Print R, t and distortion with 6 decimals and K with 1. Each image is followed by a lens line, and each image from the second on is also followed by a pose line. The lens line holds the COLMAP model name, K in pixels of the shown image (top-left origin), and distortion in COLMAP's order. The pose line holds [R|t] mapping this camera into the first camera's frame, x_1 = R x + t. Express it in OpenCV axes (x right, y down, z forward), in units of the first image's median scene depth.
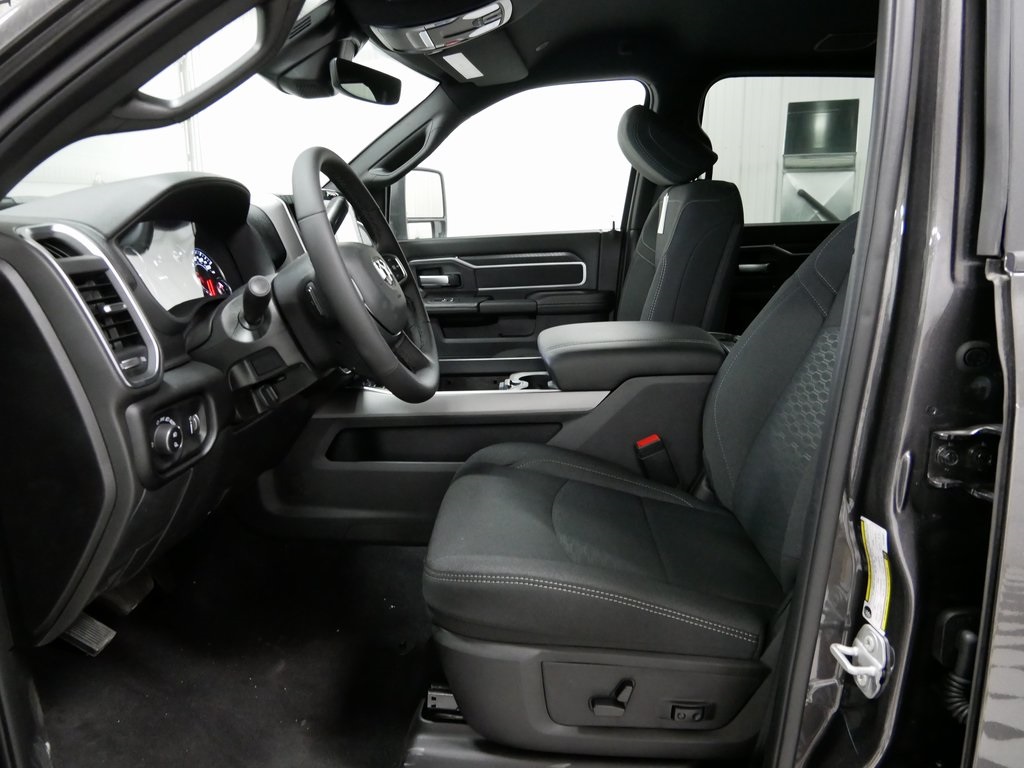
lens RADIAL K [[721.6, 0, 510.2], [0, 721.6, 386.0], [0, 0, 1]] dist [-0.028495, 0.004728]
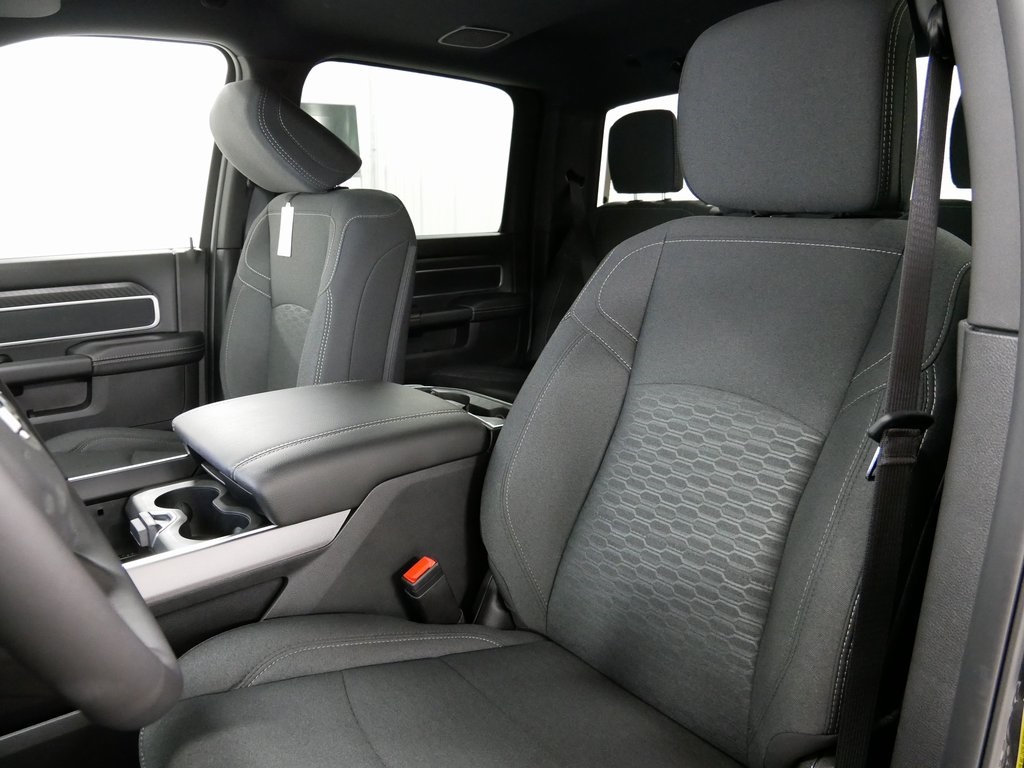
lens RADIAL K [[721.6, 0, 512.9], [0, 721.6, 384.1], [0, 0, 1]] dist [-0.028495, 0.004728]
pose [[0.758016, -0.130548, 0.639038, -0.113978], [0.133226, 0.990098, 0.044236, -0.085241], [-0.638485, 0.051604, 0.767902, 0.289980]]
